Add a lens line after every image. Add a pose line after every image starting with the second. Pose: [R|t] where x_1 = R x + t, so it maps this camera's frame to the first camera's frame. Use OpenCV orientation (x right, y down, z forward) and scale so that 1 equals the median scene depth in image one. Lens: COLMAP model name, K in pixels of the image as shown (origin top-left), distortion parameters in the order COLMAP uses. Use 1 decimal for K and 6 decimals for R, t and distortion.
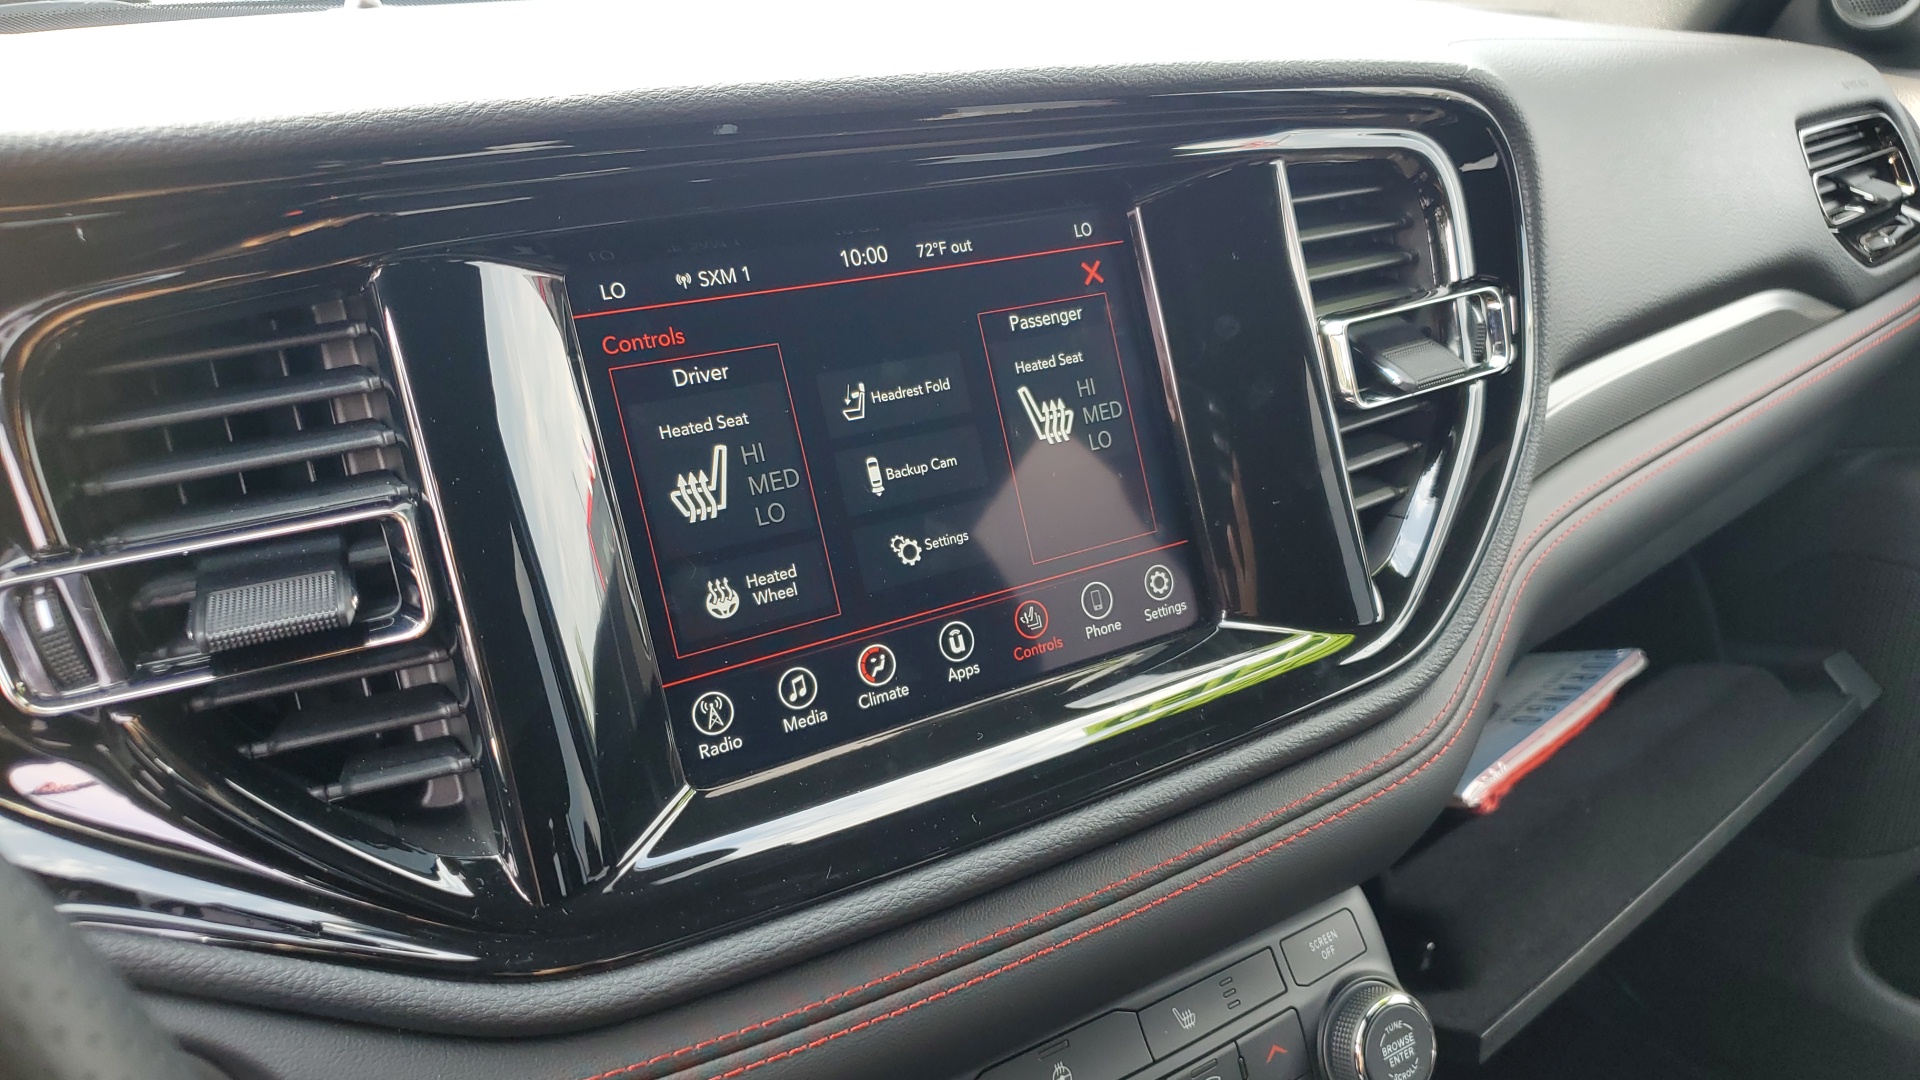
lens RADIAL K [[1476.6, 0, 990.5], [0, 1476.6, 545.0], [0, 0, 1]] dist [0.002075, 0.002936]
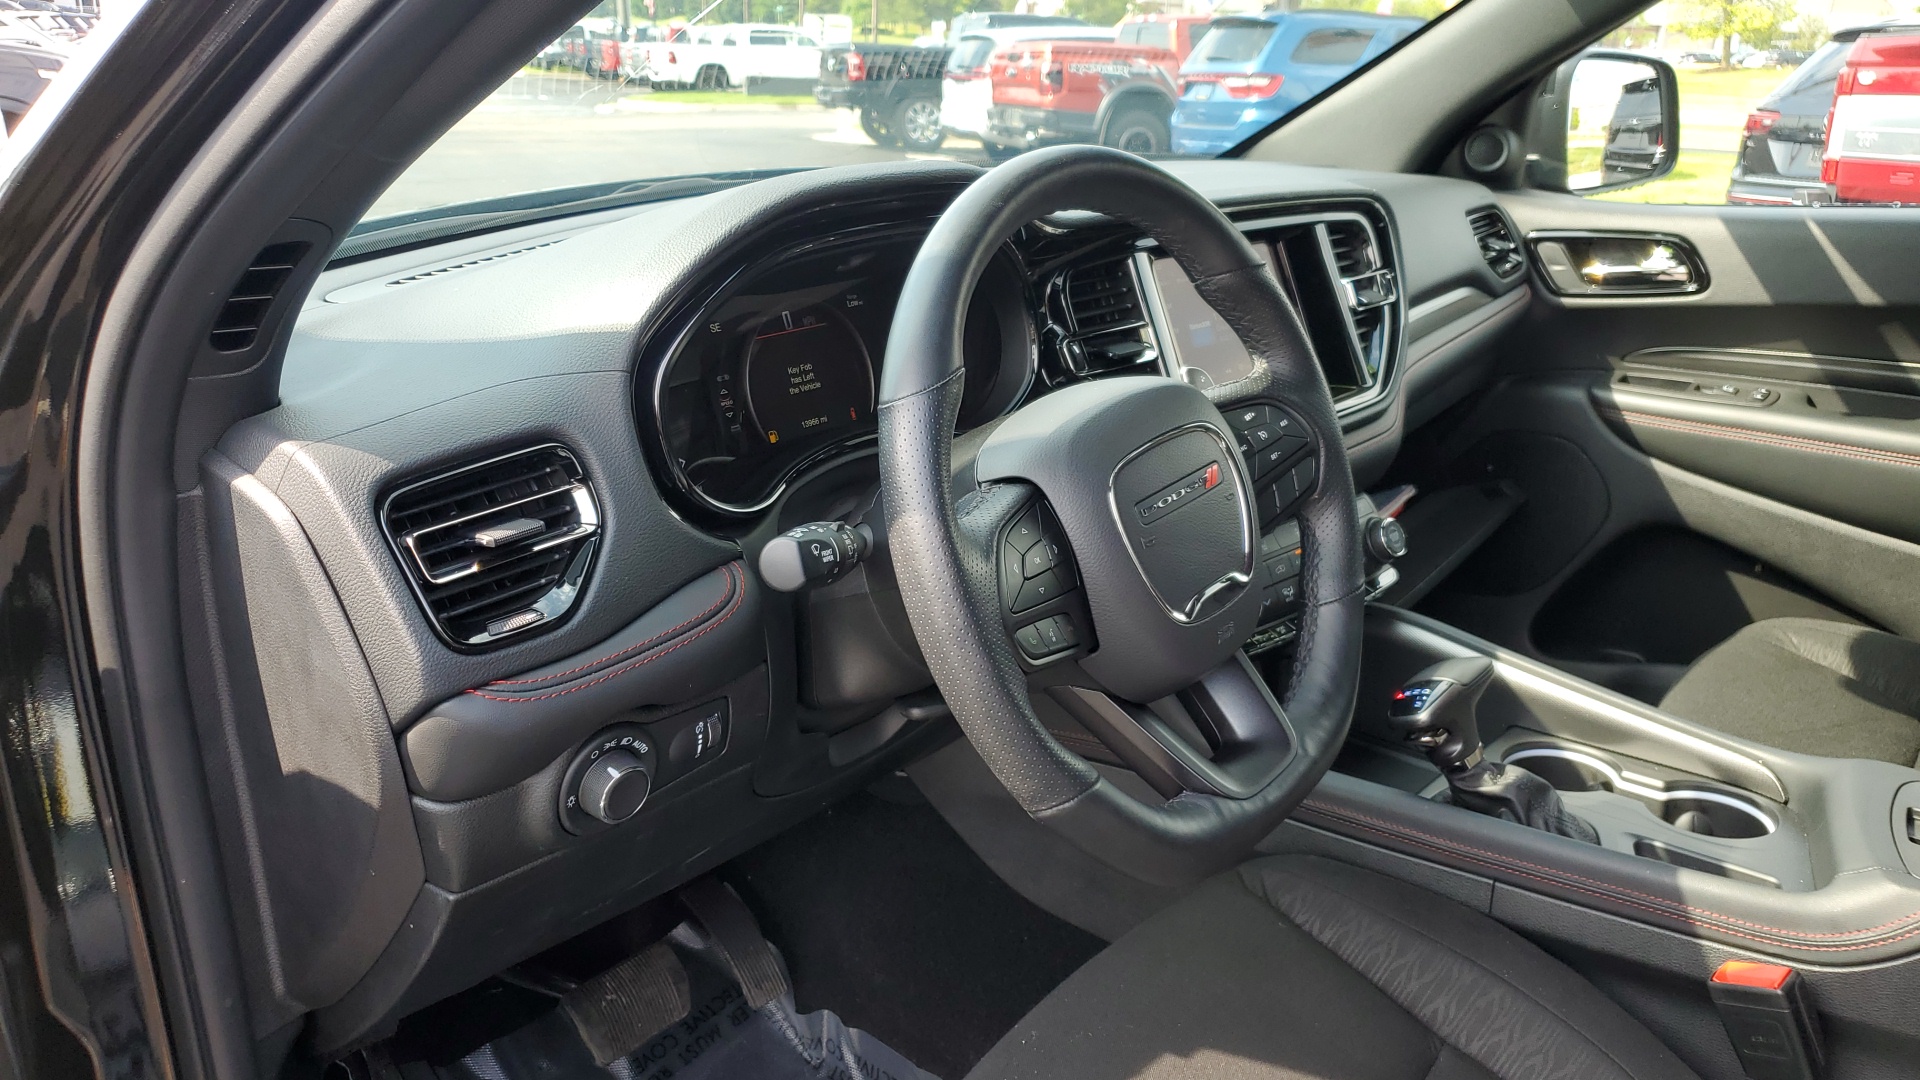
lens RADIAL K [[1476.6, 0, 965.6], [0, 1476.6, 540.6], [0, 0, 1]] dist [0.002075, 0.002936]
pose [[0.975785, -0.066425, 0.208404, -1.154404], [0.085116, 0.992988, -0.082032, 0.540367], [-0.201494, 0.097784, 0.974597, -1.628160]]
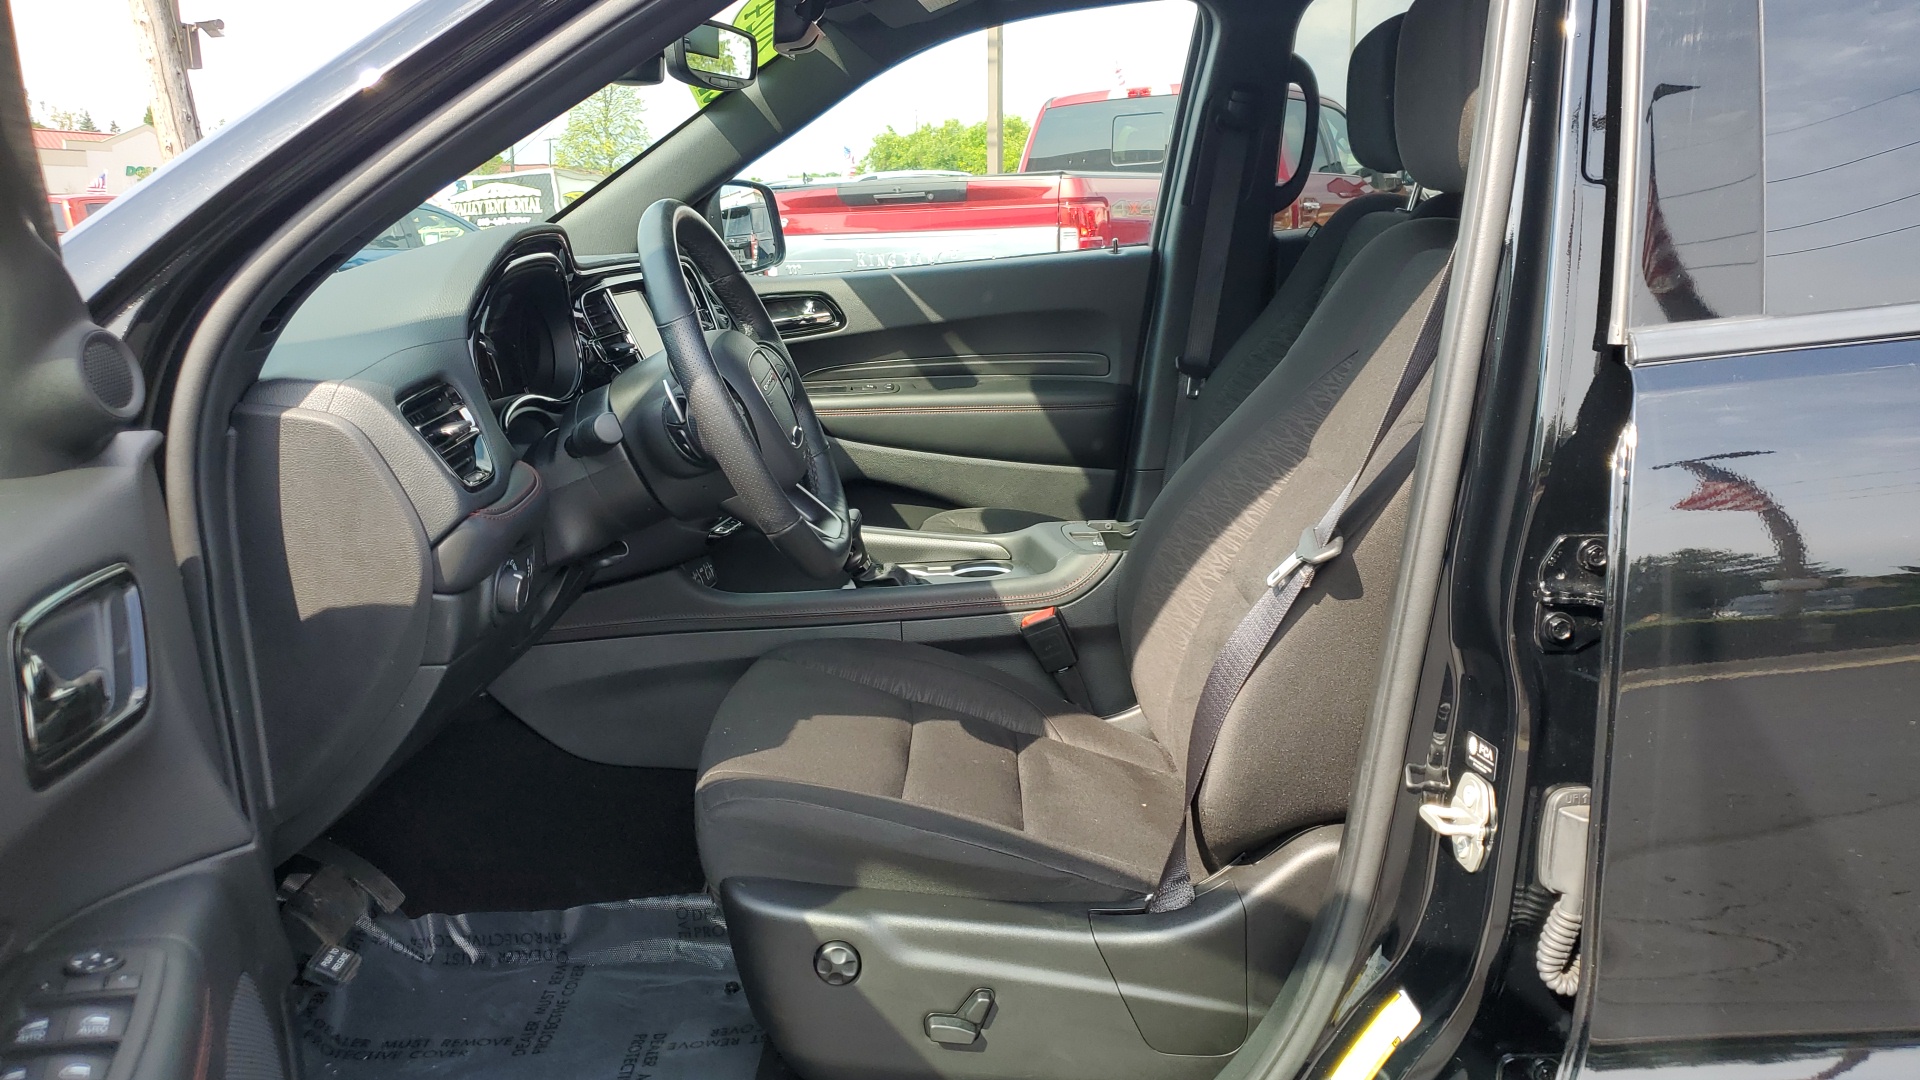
lens RADIAL K [[1476.6, 0, 973.7], [0, 1476.6, 539.5], [0, 0, 1]] dist [0.002075, 0.002936]
pose [[0.622110, -0.193352, 0.758679, -2.750932], [0.342479, 0.938603, -0.041624, 0.969167], [-0.704050, 0.285726, 0.650134, -2.287592]]
